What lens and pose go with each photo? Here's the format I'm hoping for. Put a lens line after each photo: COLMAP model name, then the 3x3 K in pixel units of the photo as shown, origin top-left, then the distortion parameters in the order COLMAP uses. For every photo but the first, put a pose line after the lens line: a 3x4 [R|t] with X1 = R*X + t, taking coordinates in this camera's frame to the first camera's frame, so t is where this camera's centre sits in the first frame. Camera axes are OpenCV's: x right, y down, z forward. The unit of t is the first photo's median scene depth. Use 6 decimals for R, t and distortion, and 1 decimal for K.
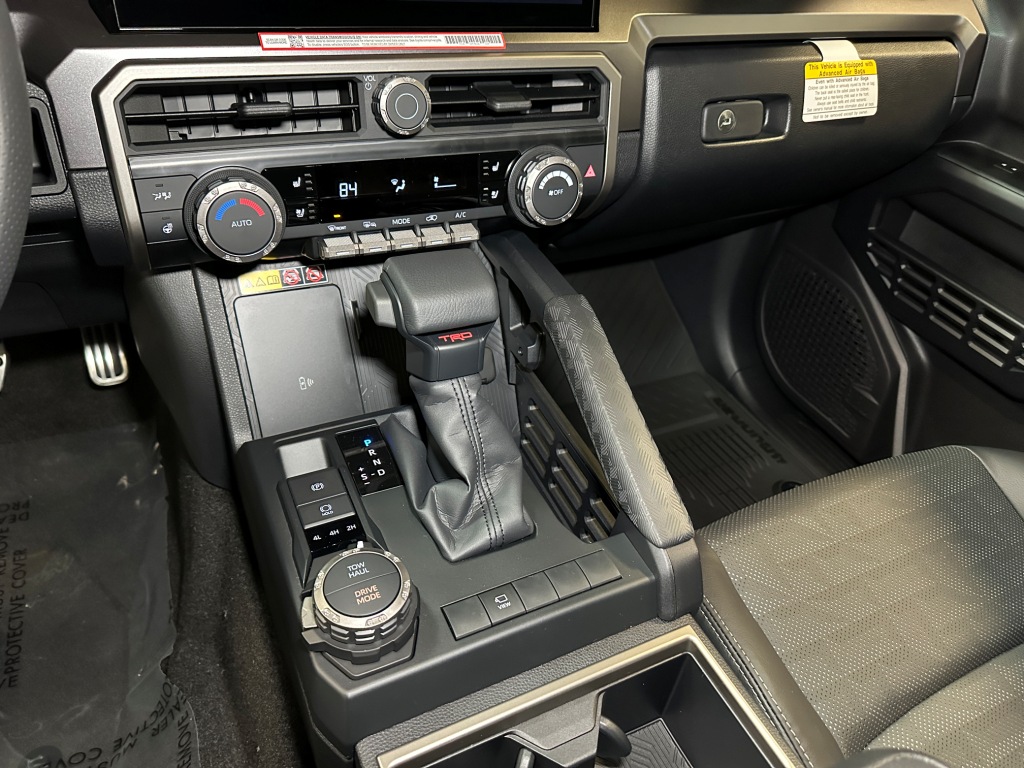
lens RADIAL K [[717.8, 0, 508.0], [0, 717.8, 364.6], [0, 0, 1]] dist [0.002754, -0.019902]
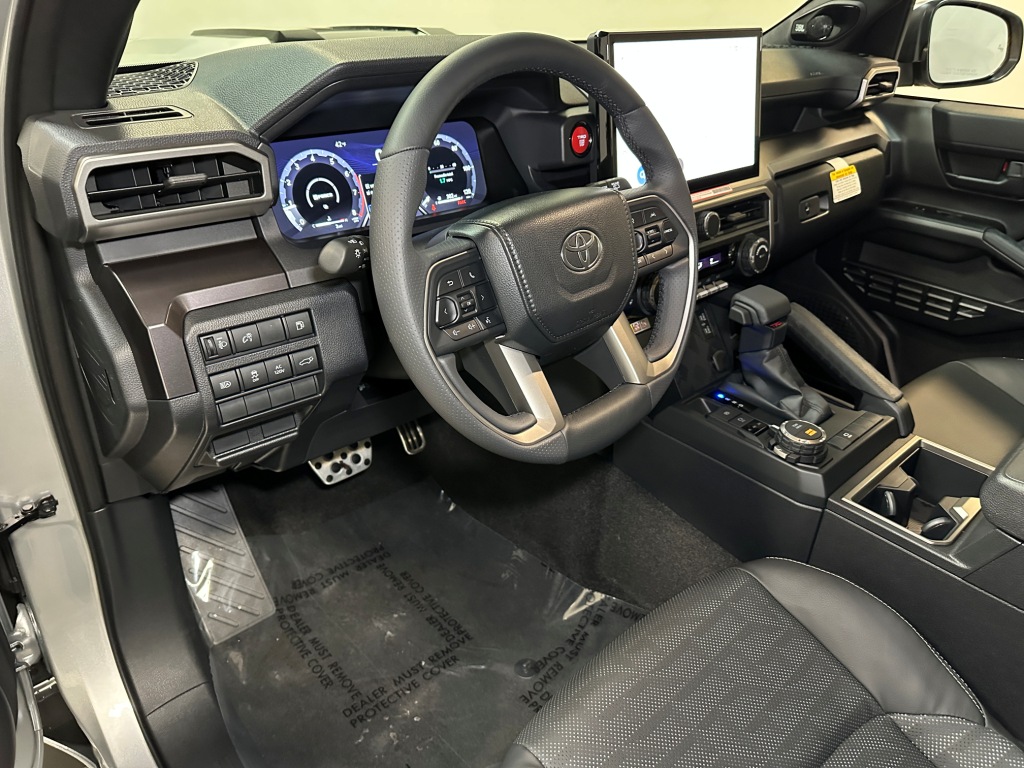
lens RADIAL K [[717.8, 0, 508.0], [0, 717.8, 364.6], [0, 0, 1]] dist [0.002754, -0.019902]
pose [[0.959247, -0.197362, 0.202220, -0.820050], [0.225720, 0.965719, -0.128205, 0.105592], [-0.169985, 0.168625, 0.970912, -0.554700]]
